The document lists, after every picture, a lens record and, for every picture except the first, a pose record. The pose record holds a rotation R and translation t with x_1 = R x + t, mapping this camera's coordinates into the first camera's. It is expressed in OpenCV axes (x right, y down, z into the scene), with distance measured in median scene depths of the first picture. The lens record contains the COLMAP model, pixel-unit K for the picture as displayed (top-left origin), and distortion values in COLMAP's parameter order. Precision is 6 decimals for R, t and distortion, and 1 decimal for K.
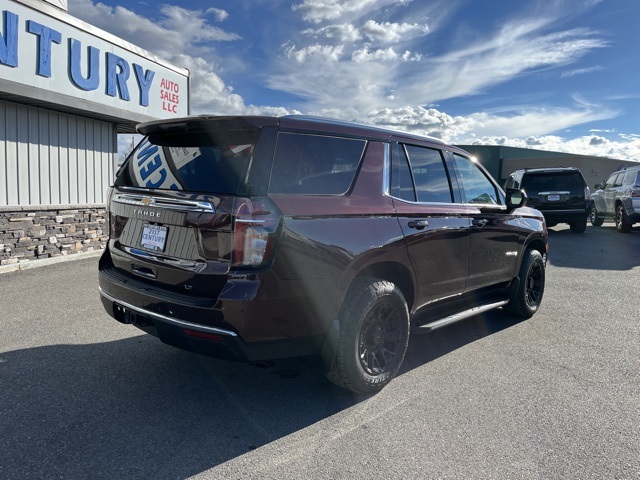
lens RADIAL K [[480.4, 0, 318.2], [0, 480.4, 239.7], [0, 0, 1]] dist [0.070103, -0.096120]
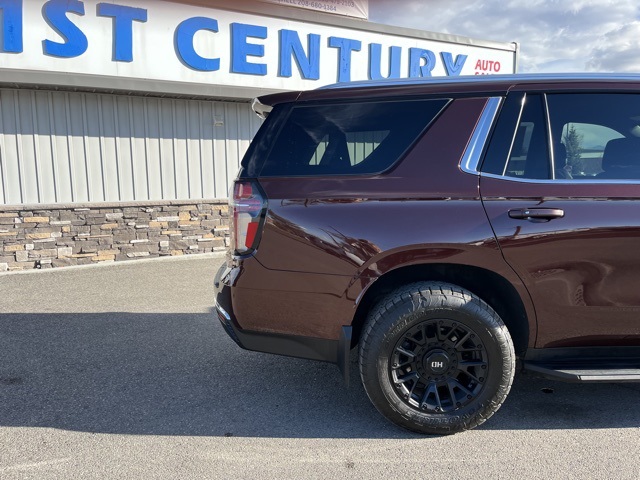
lens RADIAL K [[480.4, 0, 321.5], [0, 480.4, 237.0], [0, 0, 1]] dist [0.070103, -0.096120]
pose [[0.676031, 0.055495, -0.734780, 0.241074], [-0.043271, 0.998429, 0.035596, -0.005880], [0.735602, 0.007731, 0.677370, 0.159891]]
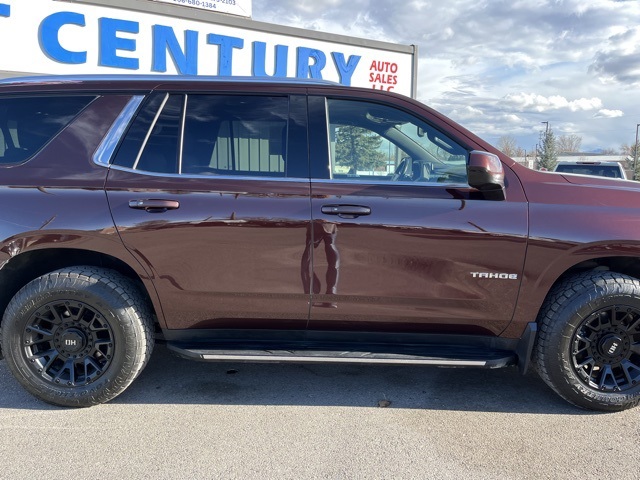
lens RADIAL K [[480.4, 0, 322.2], [0, 480.4, 238.8], [0, 0, 1]] dist [0.070103, -0.096120]
pose [[0.677232, 0.079706, -0.731439, 0.439281], [-0.068035, 0.996640, 0.045612, -0.015715], [0.732617, 0.018873, 0.680379, 0.334776]]
